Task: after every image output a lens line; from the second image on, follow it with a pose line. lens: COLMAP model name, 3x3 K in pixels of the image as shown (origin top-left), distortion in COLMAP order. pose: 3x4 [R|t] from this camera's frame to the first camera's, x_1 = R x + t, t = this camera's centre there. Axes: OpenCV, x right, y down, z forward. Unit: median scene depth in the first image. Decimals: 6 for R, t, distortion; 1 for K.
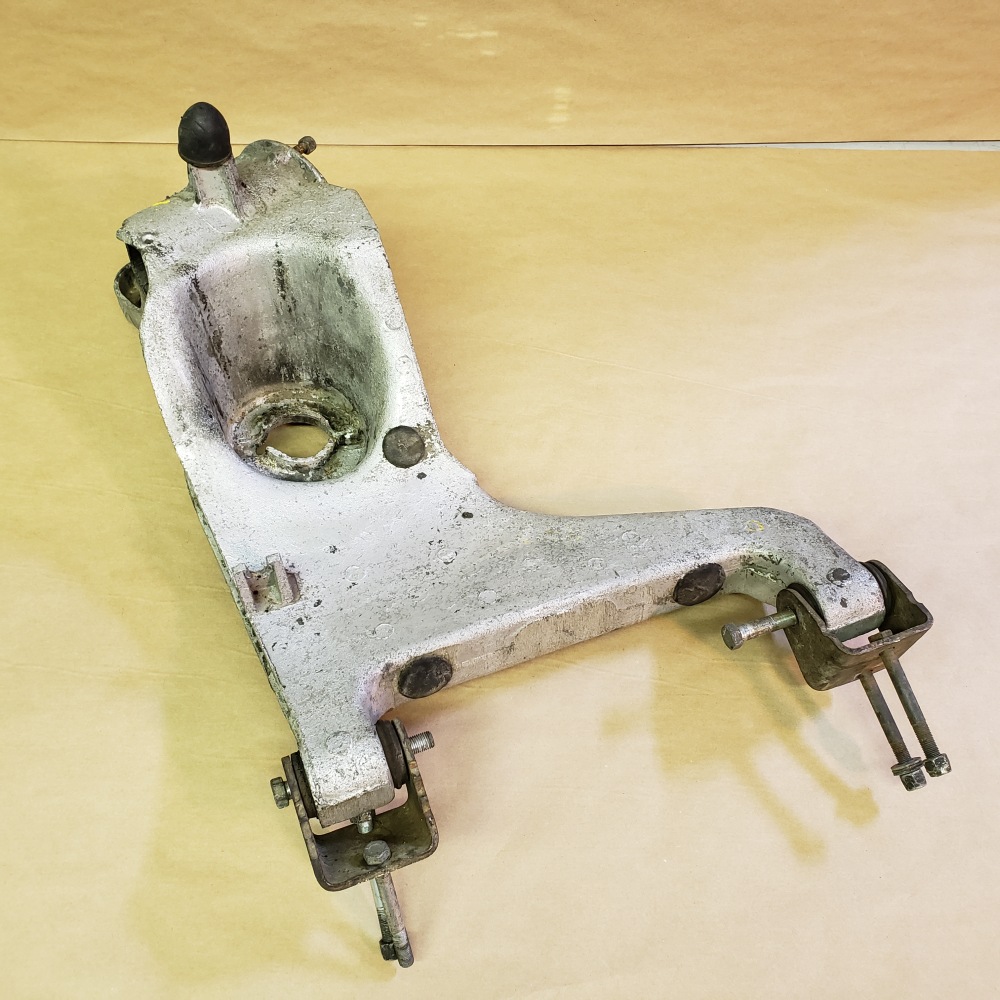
lens RADIAL K [[1051.1, 0, 501.6], [0, 1051.1, 490.4], [0, 0, 1]] dist [-0.009607, 0.050373]
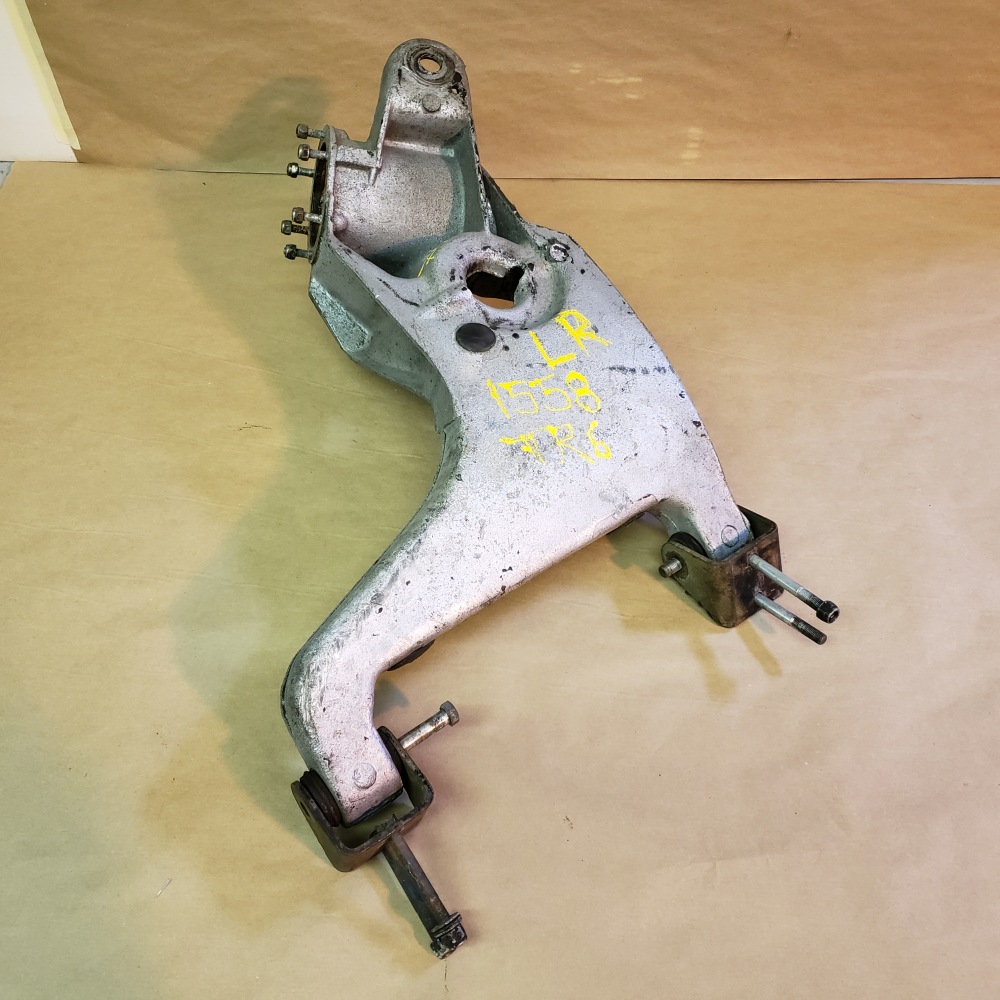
lens RADIAL K [[1053.9, 0, 497.3], [0, 1053.9, 491.0], [0, 0, 1]] dist [-0.006150, 0.049690]
pose [[0.997528, 0.024224, -0.065962, -0.086764], [-0.029862, 0.995858, -0.085876, 0.136979], [0.063609, 0.087633, 0.994120, -0.137024]]
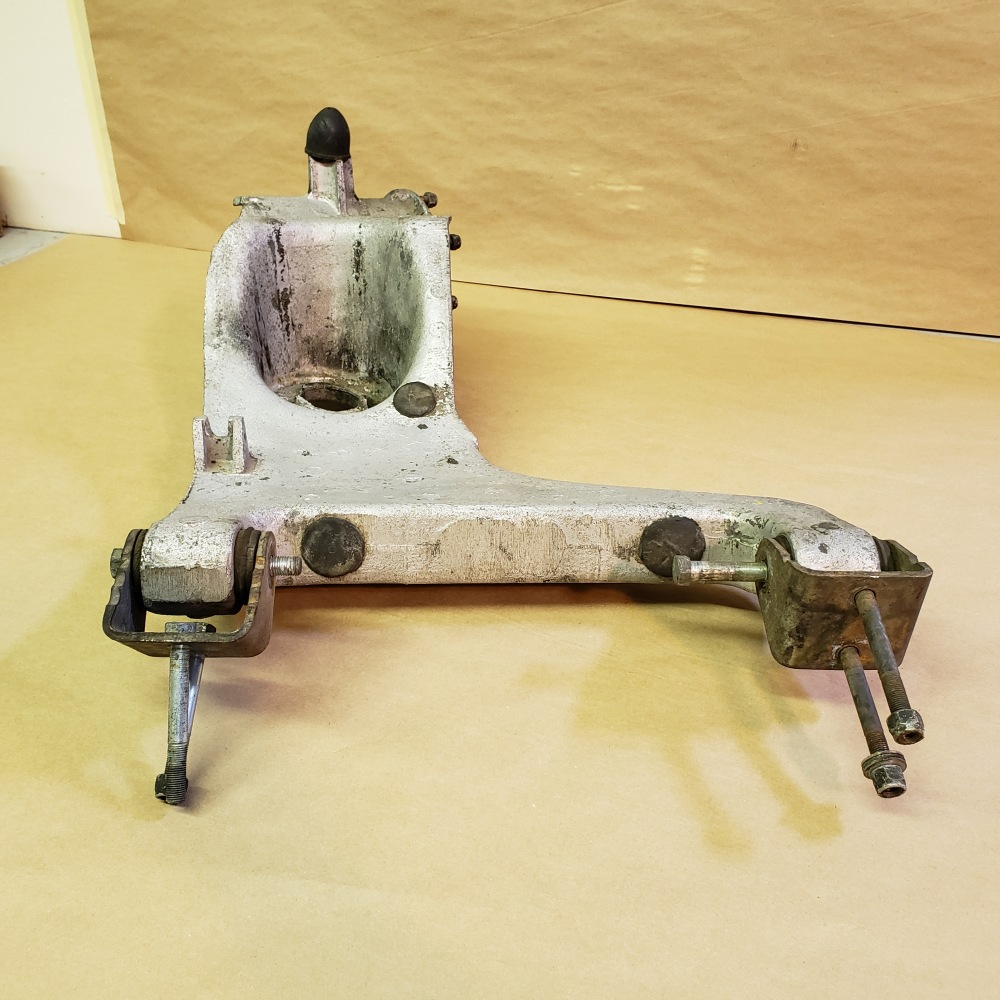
lens RADIAL K [[1048.4, 0, 500.0], [0, 1048.4, 500.0], [0, 0, 1]] dist [0.014568, -0.003925]
pose [[0.943707, 0.146519, -0.296563, 0.266975], [-0.260070, 0.882665, -0.391492, 0.376273], [0.204405, 0.446581, 0.871082, 0.183072]]
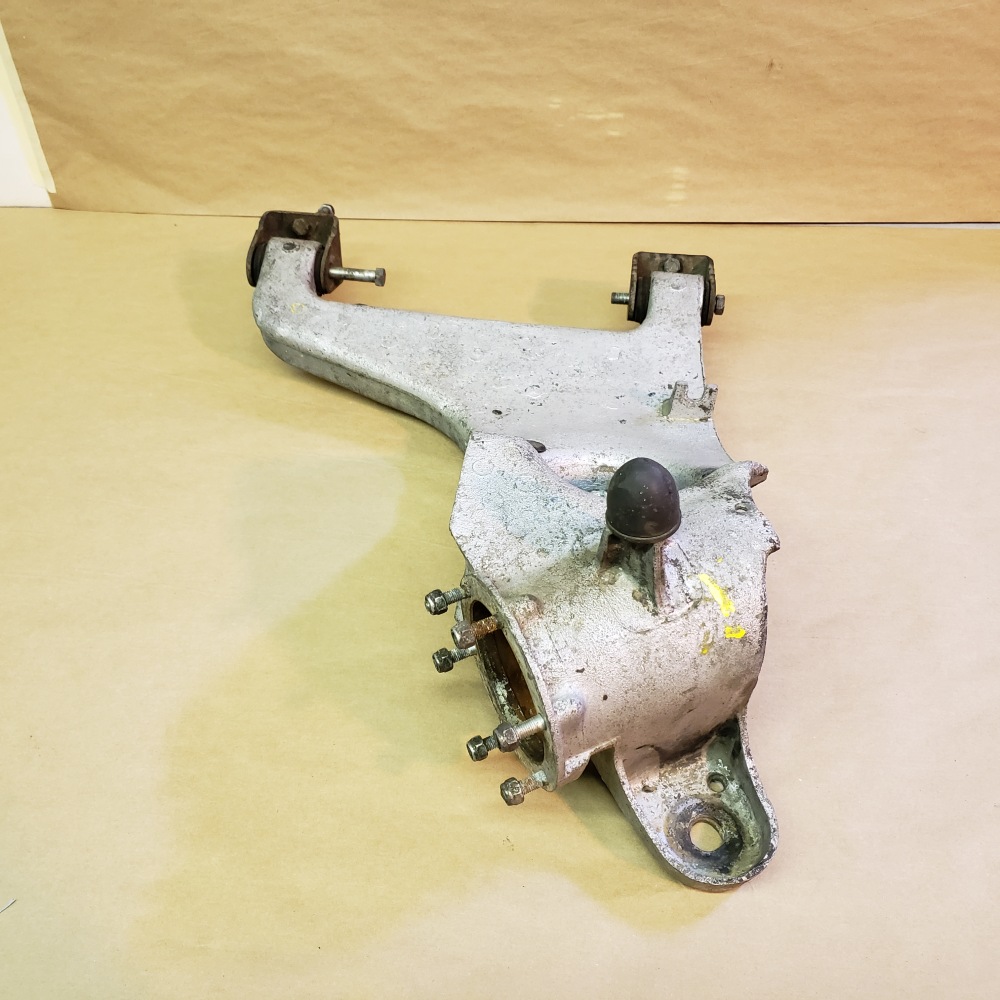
lens RADIAL K [[1051.1, 0, 501.6], [0, 1051.1, 490.4], [0, 0, 1]] dist [-0.009607, 0.050373]
pose [[0.995324, 0.024095, -0.093538, -0.021127], [-0.047593, 0.965013, -0.257846, 0.290555], [0.084052, 0.261092, 0.961648, 0.014075]]
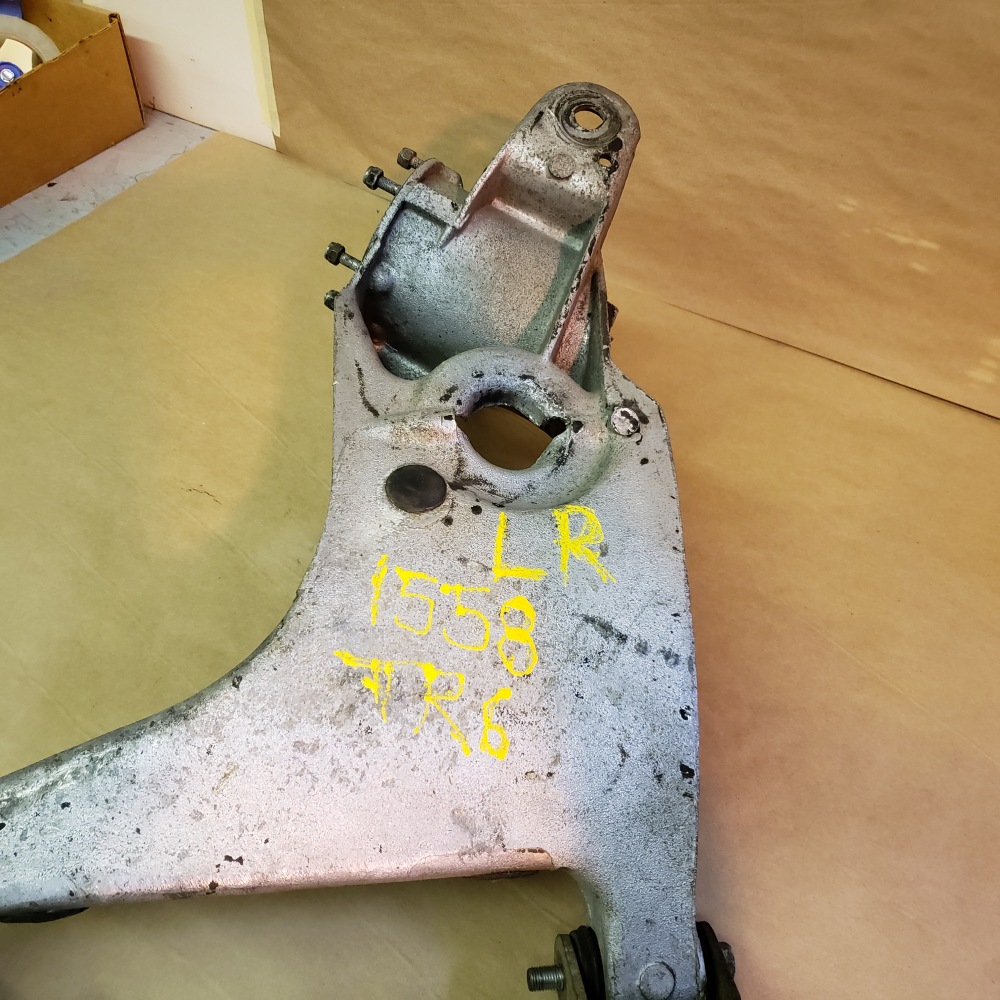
lens RADIAL K [[1048.4, 0, 497.8], [0, 1048.4, 470.5], [0, 0, 1]] dist [0.208860, -0.585564]
pose [[0.833625, 0.376577, -0.404053, 0.123917], [-0.458323, 0.879873, -0.125552, -0.044193], [0.308236, 0.289851, 0.906078, 0.263051]]
